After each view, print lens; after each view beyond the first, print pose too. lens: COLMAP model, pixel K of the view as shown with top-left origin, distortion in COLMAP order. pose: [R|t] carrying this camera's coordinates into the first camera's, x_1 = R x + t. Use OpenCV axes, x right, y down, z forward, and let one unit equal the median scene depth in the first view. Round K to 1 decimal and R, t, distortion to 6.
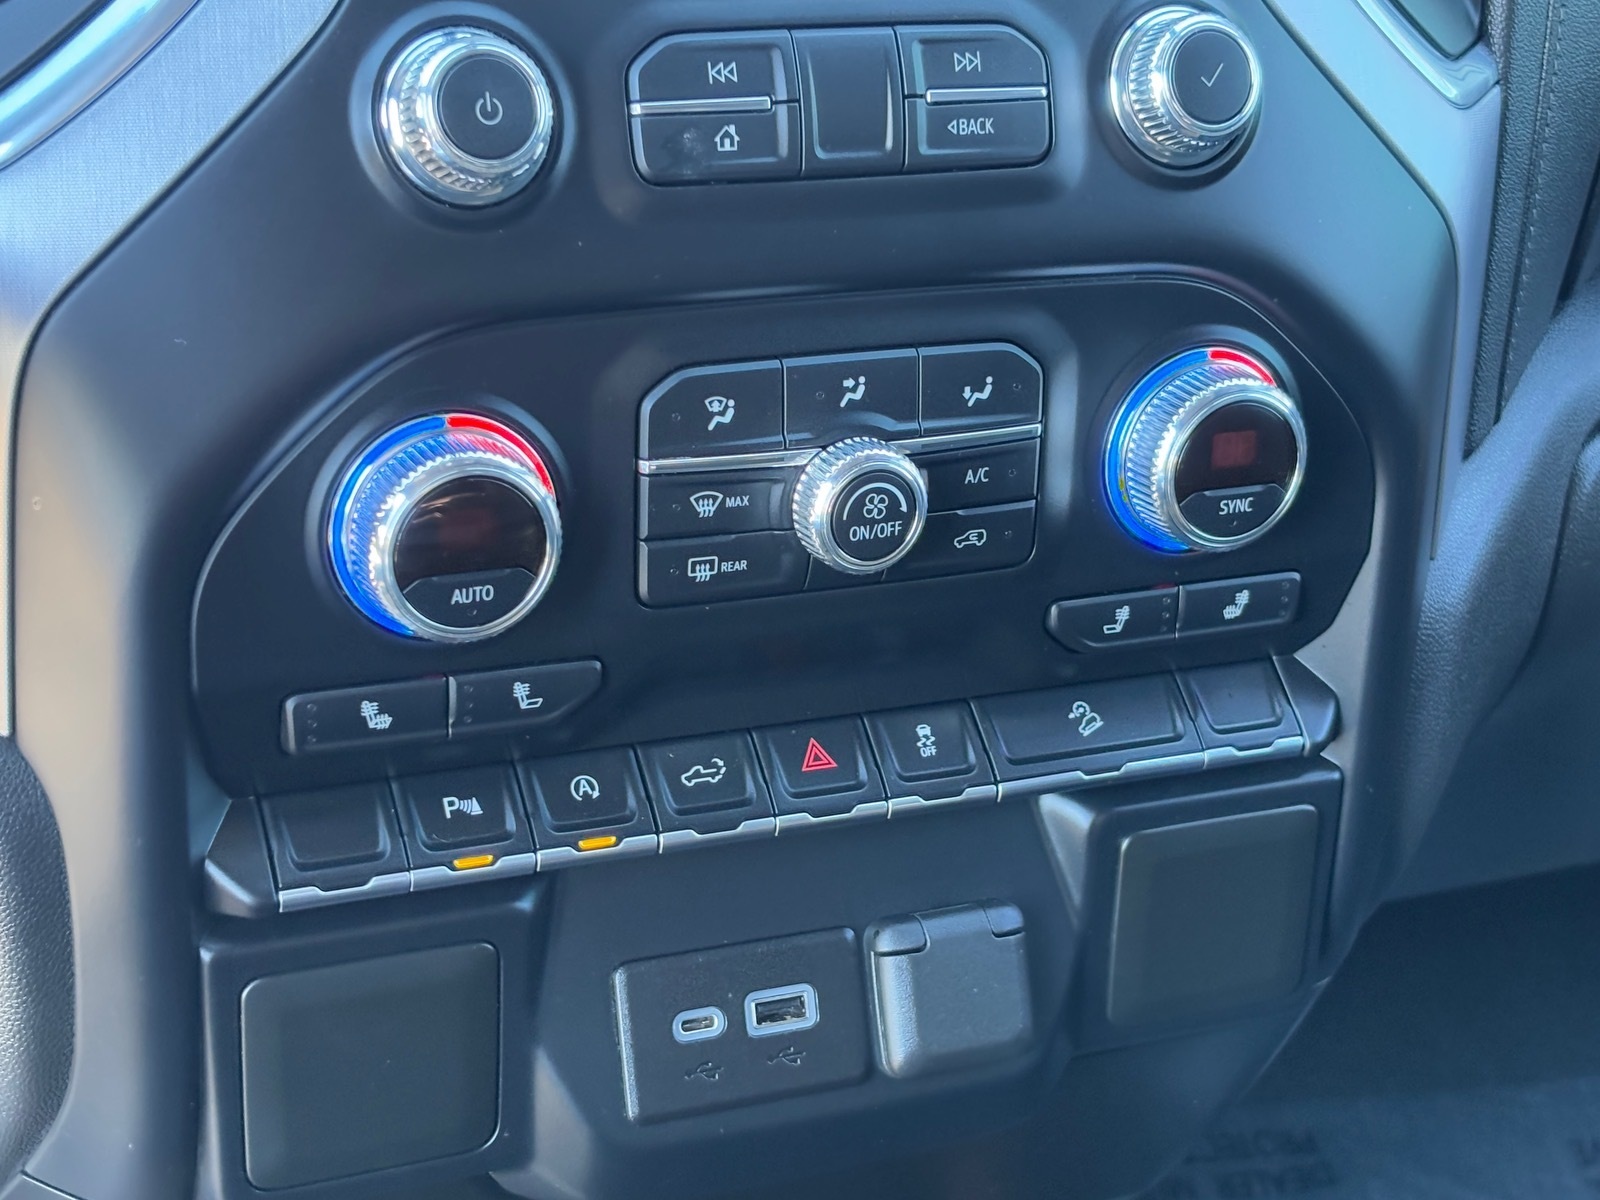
lens RADIAL K [[2762.4, 0, 787.0], [0, 2762.4, 601.6], [0, 0, 1]] dist [0.178834, 0.000000]
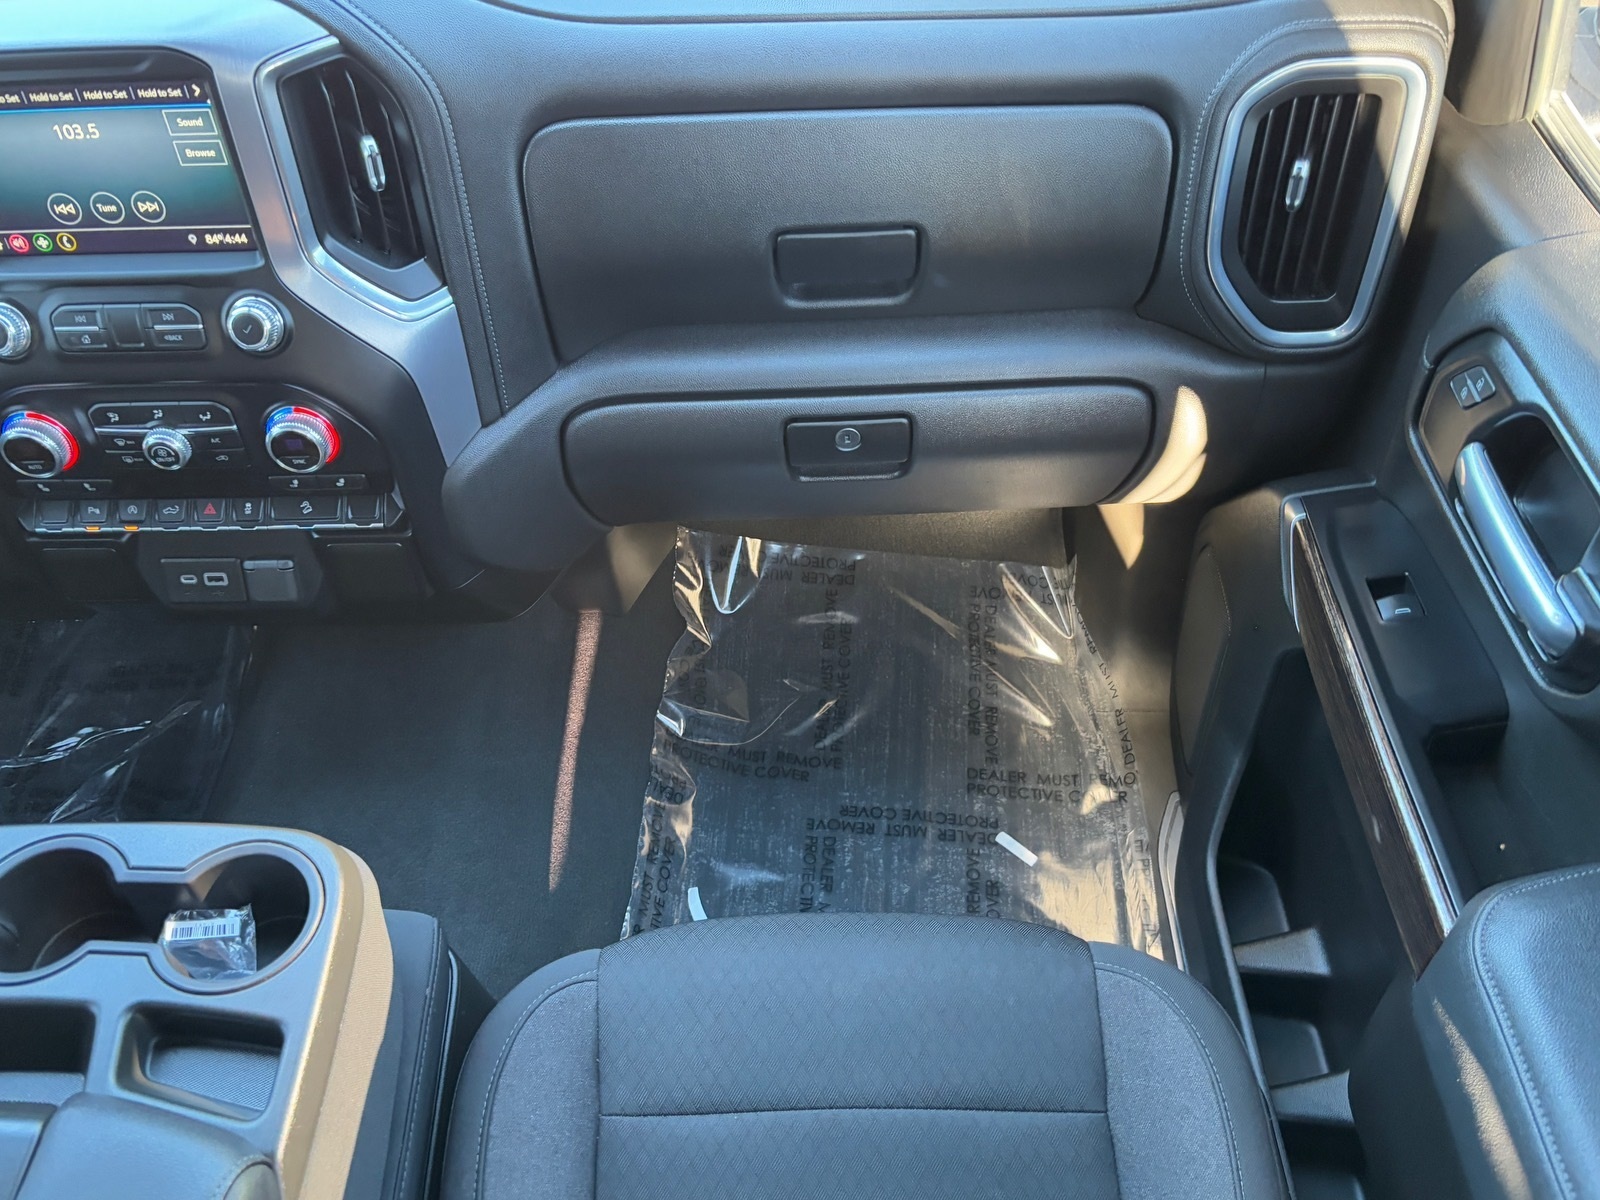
lens RADIAL K [[1321.9, 0, 802.6], [0, 1321.9, 609.8], [0, 0, 1]] dist [0.037199, -0.049769]
pose [[0.904183, 0.240036, -0.353322, 1.249685], [-0.080024, 0.907715, 0.411885, -0.546129], [0.419583, -0.344145, 0.839949, -0.022397]]
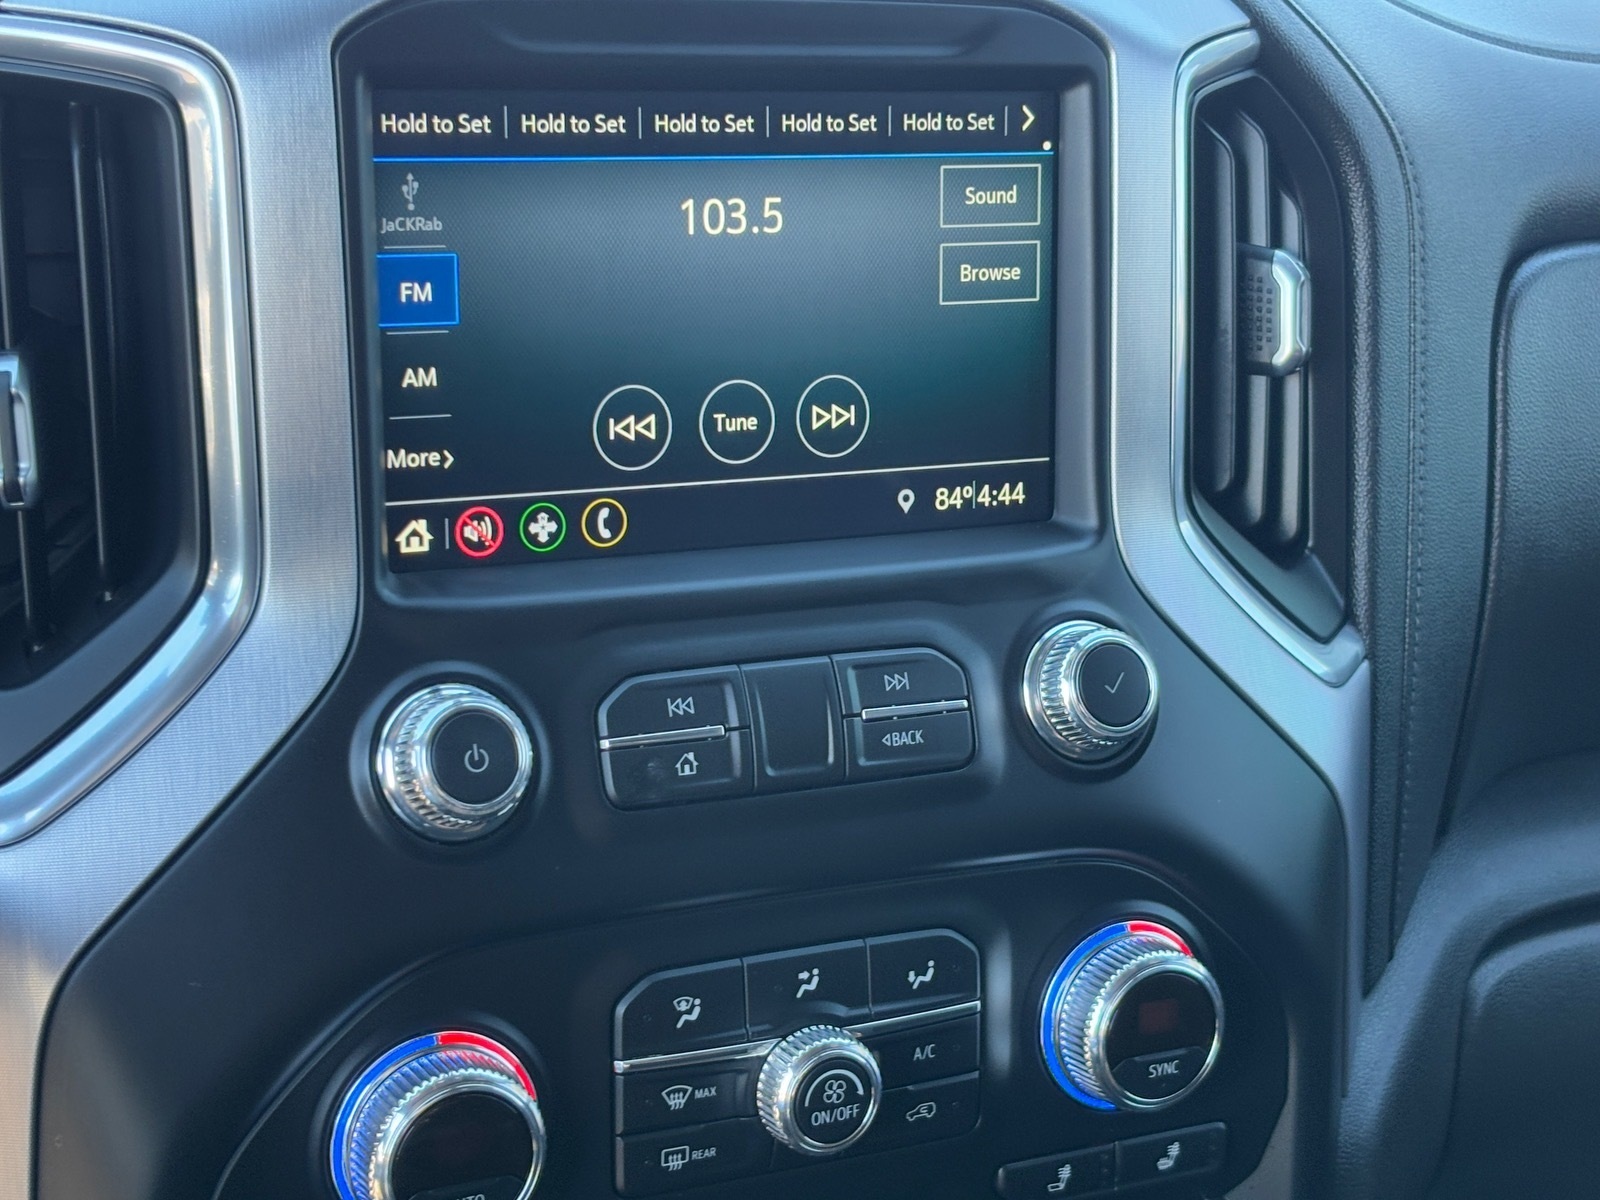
lens RADIAL K [[2762.4, 0, 766.0], [0, 2762.4, 626.8], [0, 0, 1]] dist [0.178834, 0.000000]
pose [[0.998483, -0.038361, 0.039496, -0.029952], [0.043590, 0.988990, -0.141416, -0.061136], [-0.033636, 0.142923, 0.989162, -0.093029]]
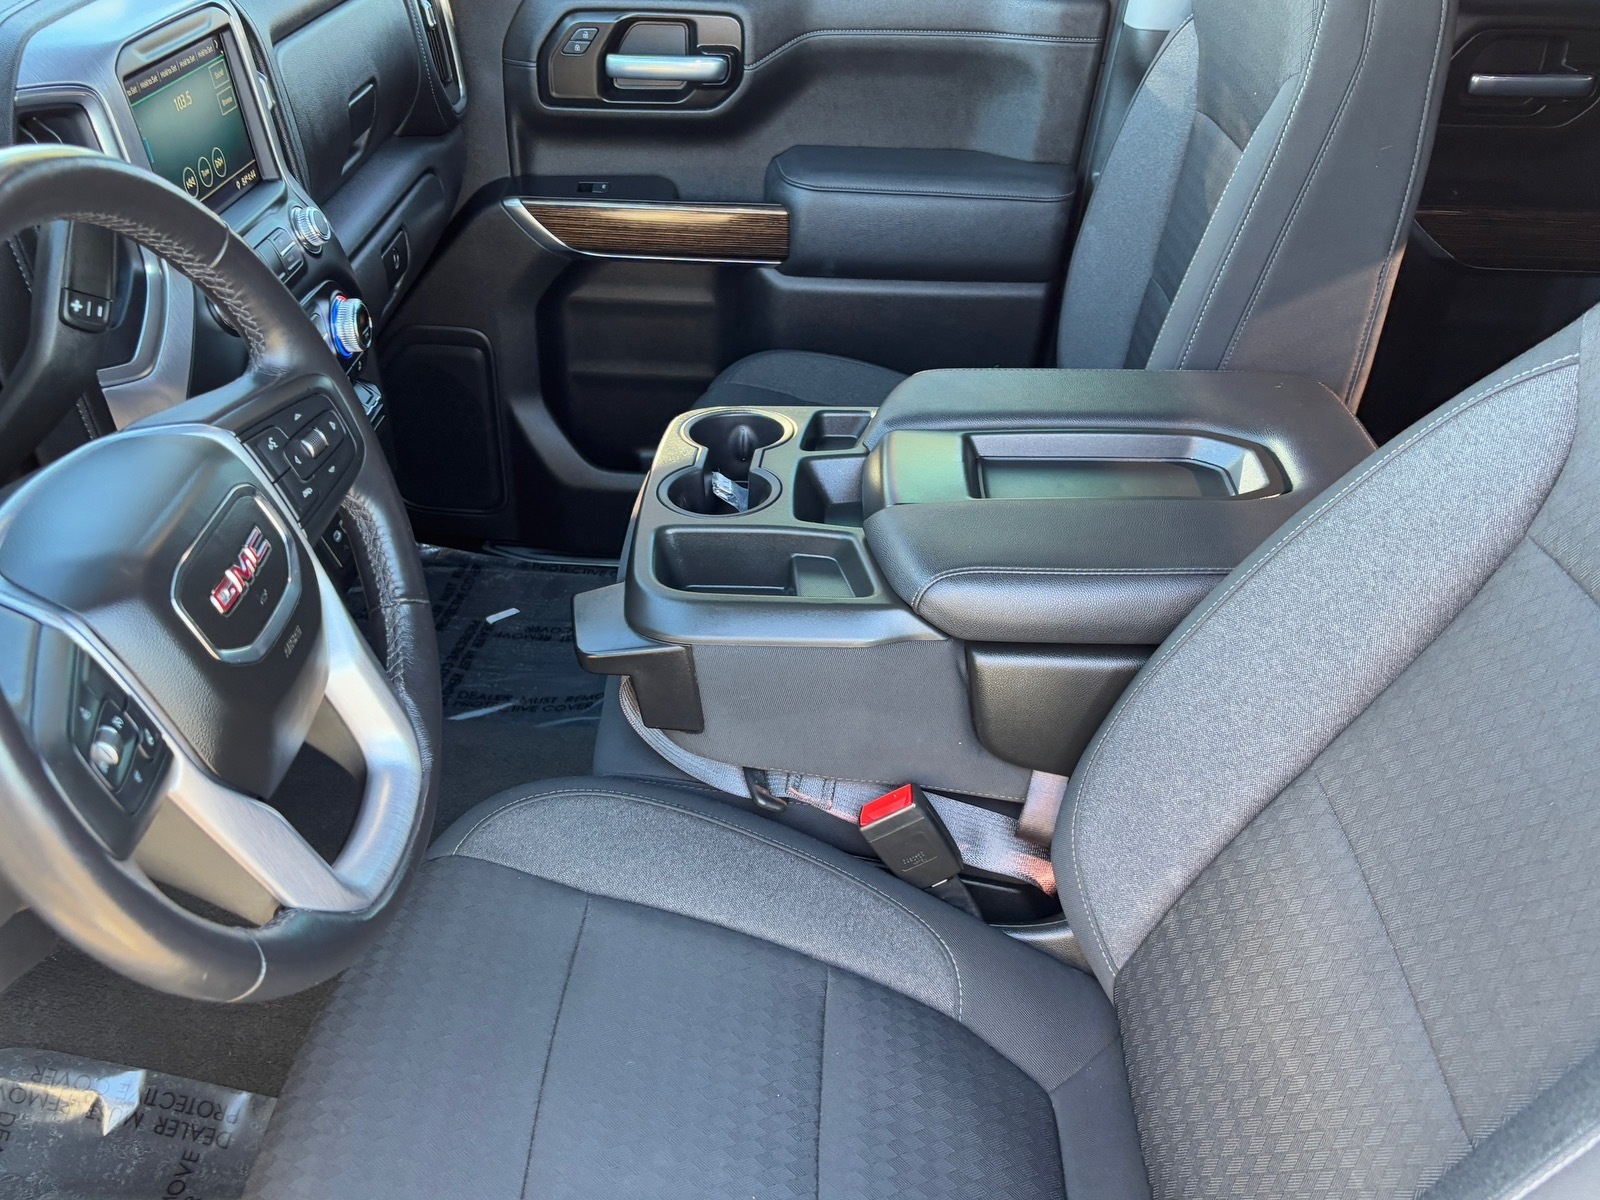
lens RADIAL K [[1527.1, 0, 816.1], [0, 1527.1, 599.9], [0, 0, 1]] dist [0.023525, 0.000000]
pose [[0.433125, -0.513583, 0.740699, -1.268876], [0.382151, 0.848900, 0.365144, -0.255511], [-0.816311, 0.124906, 0.563946, -0.546055]]
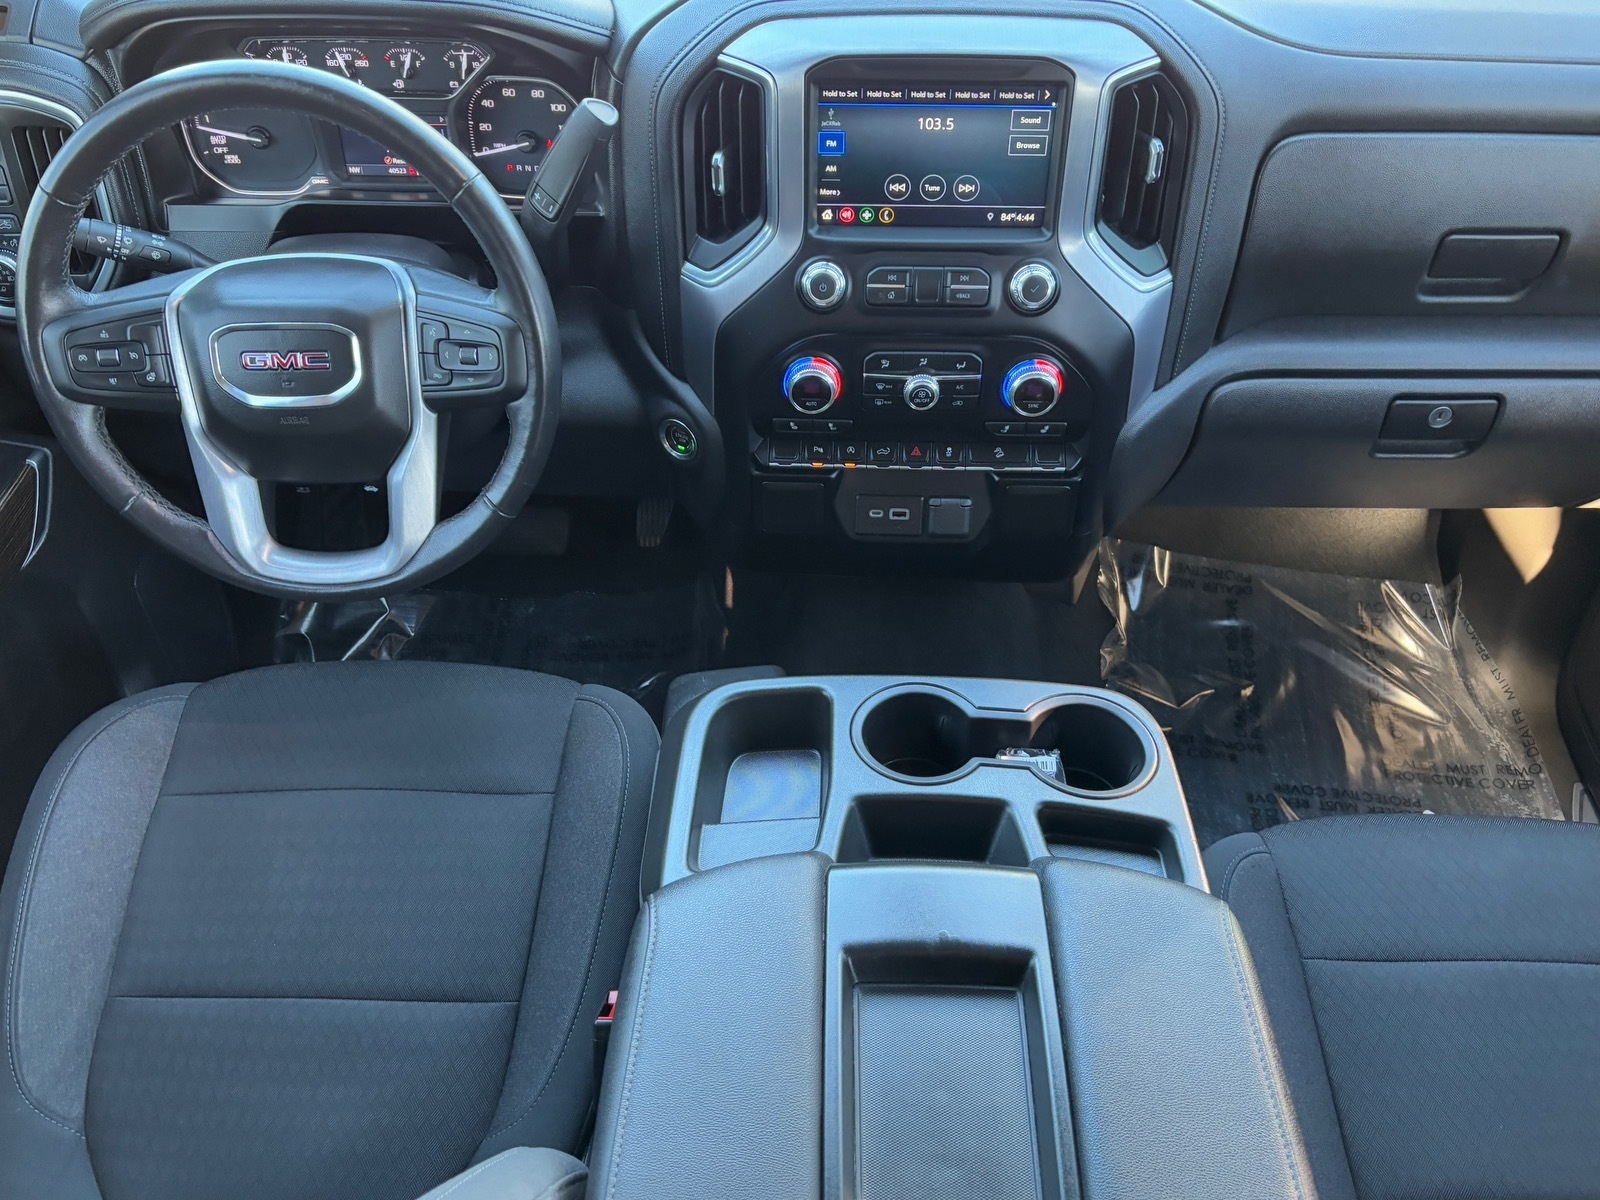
lens RADIAL K [[1321.9, 0, 795.4], [0, 1321.9, 614.0], [0, 0, 1]] dist [0.037199, -0.049769]
pose [[0.895560, 0.243641, -0.372306, 0.618707], [-0.119481, 0.937706, 0.326240, -0.319574], [0.428599, -0.247684, 0.868882, -0.720239]]
